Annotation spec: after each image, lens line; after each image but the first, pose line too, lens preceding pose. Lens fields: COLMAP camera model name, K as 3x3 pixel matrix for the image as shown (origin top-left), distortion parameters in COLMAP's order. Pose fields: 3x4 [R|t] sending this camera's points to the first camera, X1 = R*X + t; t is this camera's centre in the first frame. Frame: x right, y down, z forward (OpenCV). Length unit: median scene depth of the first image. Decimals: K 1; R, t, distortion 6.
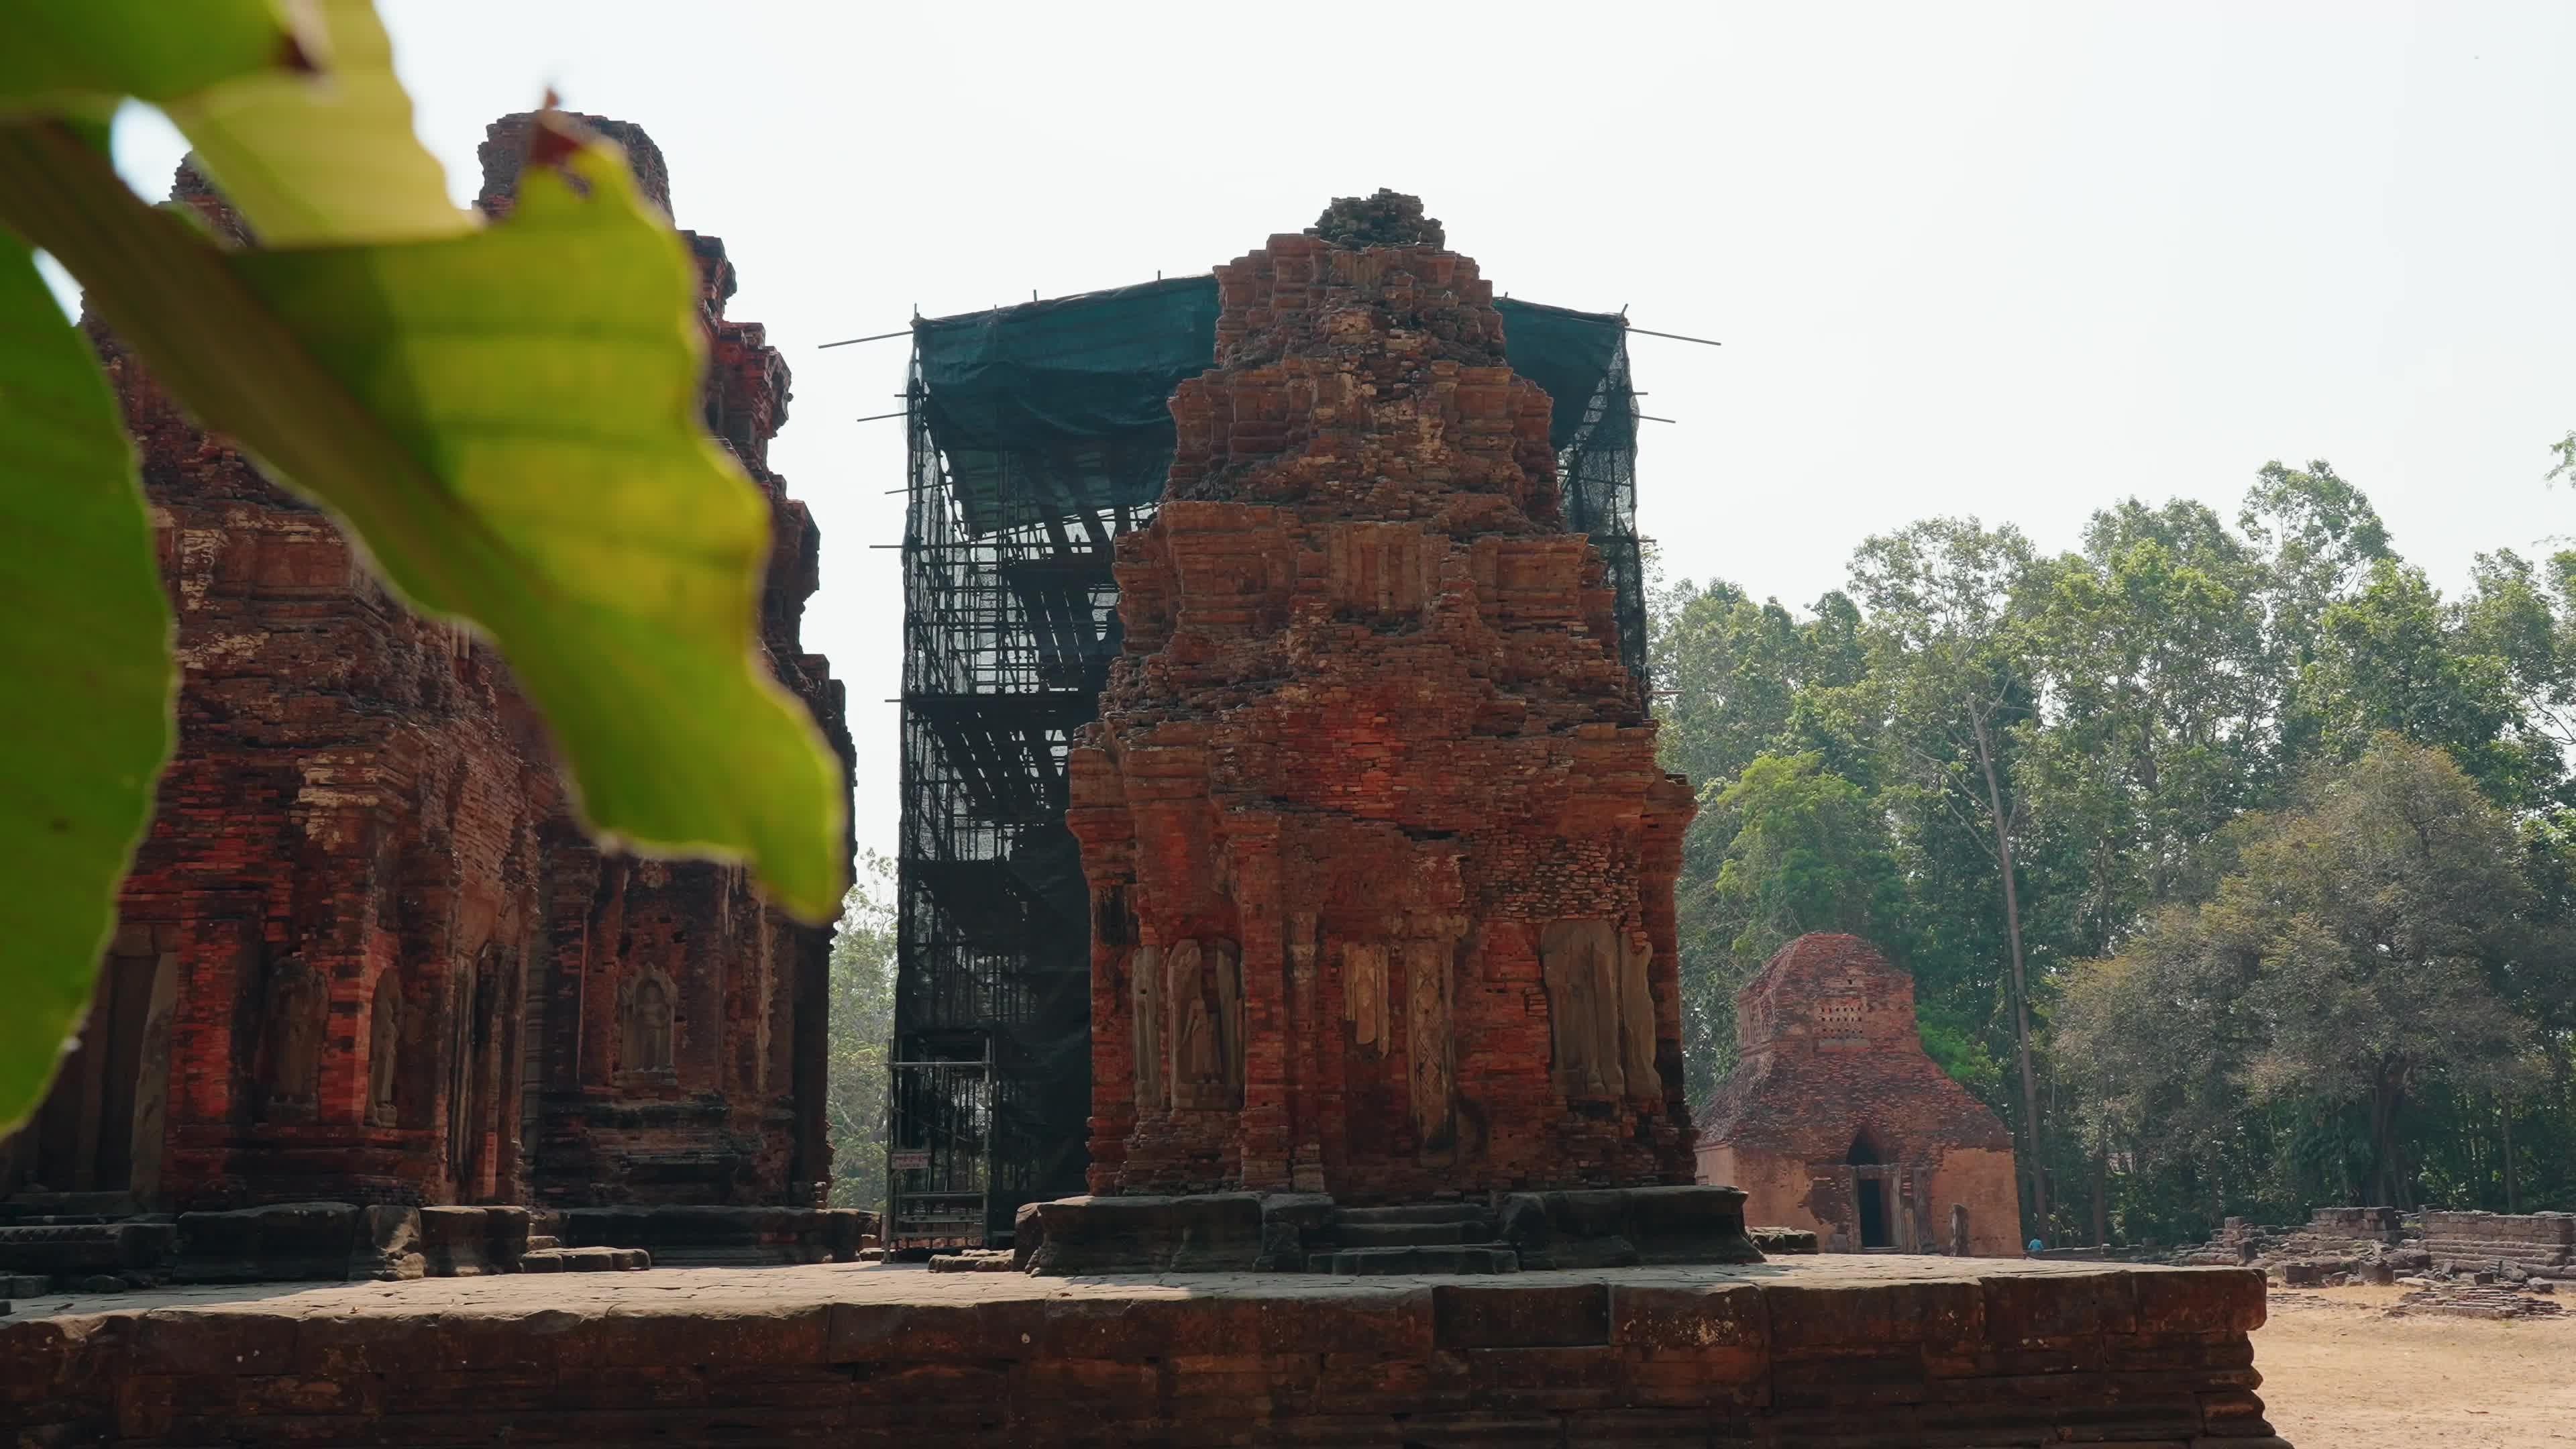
lens RADIAL K [[2297.4, 0, 1288.0], [0, 2297.4, 724.5], [0, 0, 1]] dist [-0.028799, 0.023927]
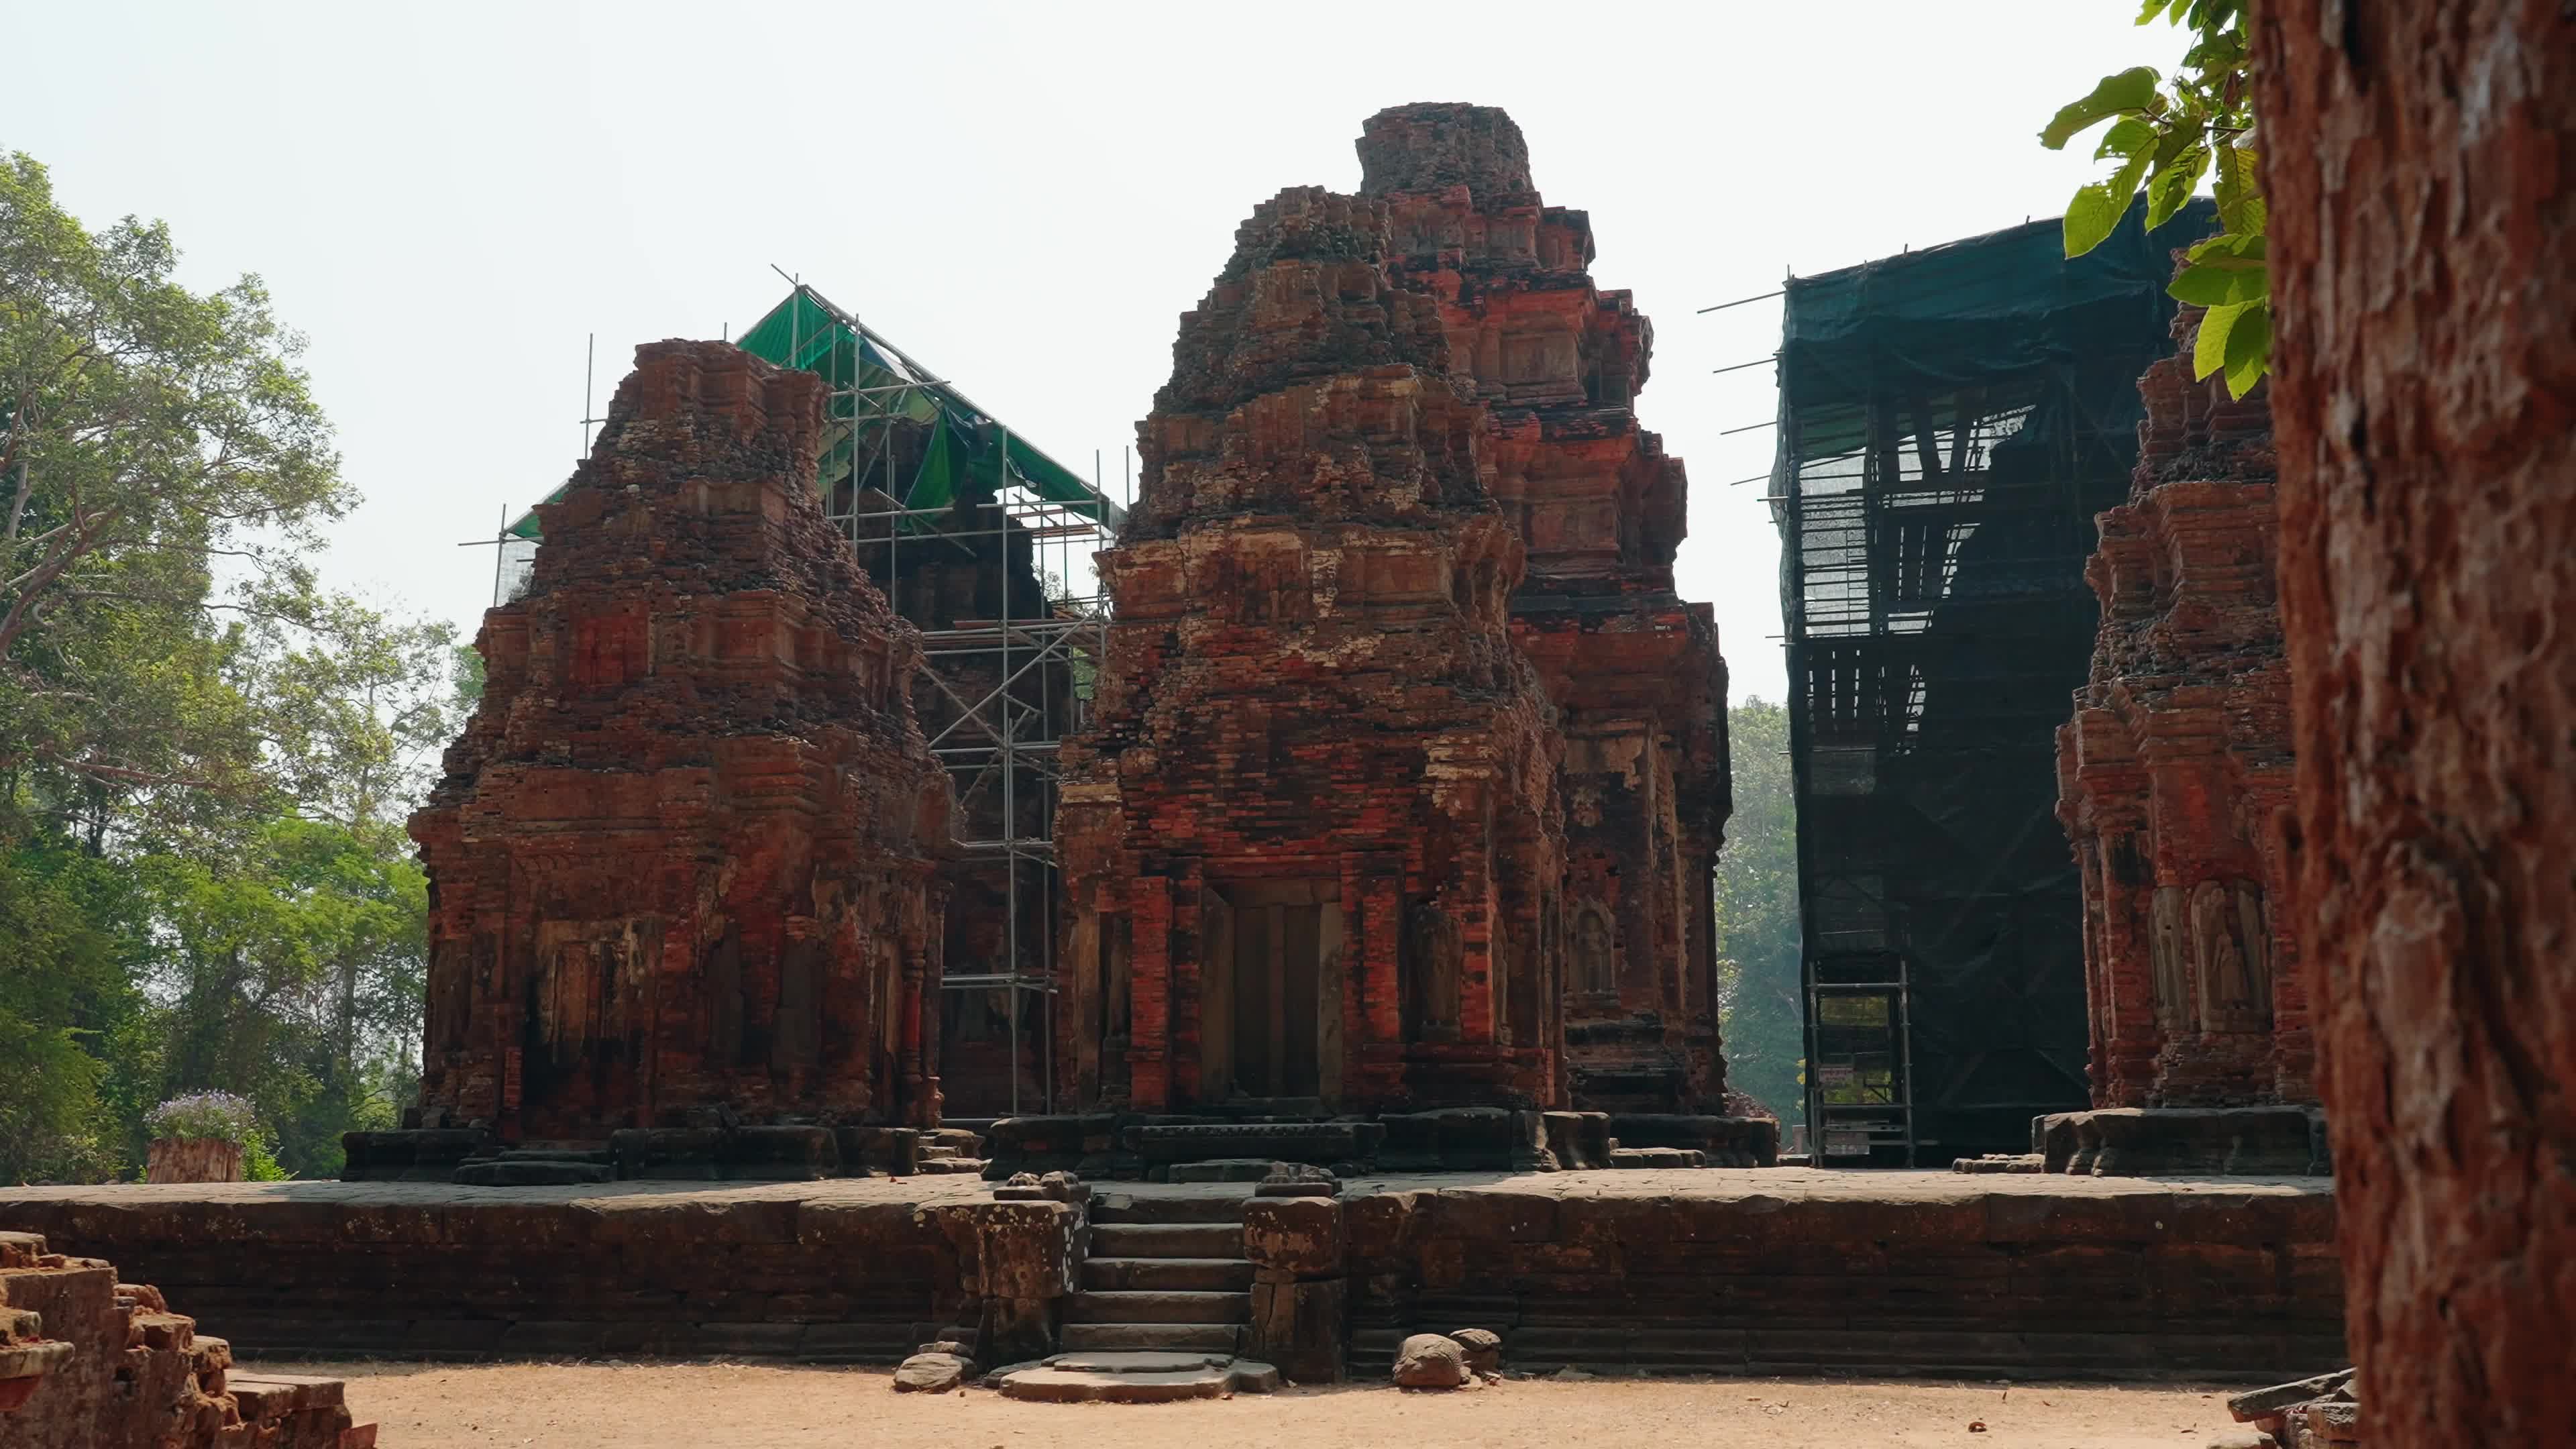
lens RADIAL K [[2485.5, 0, 1288.0], [0, 2485.5, 724.5], [0, 0, 1]] dist [-0.012871, 0.009894]
pose [[0.968269, -0.026548, -0.248495, -0.175555], [0.038724, 0.998270, 0.044239, -0.053088], [0.246891, -0.052458, 0.967622, -0.274447]]
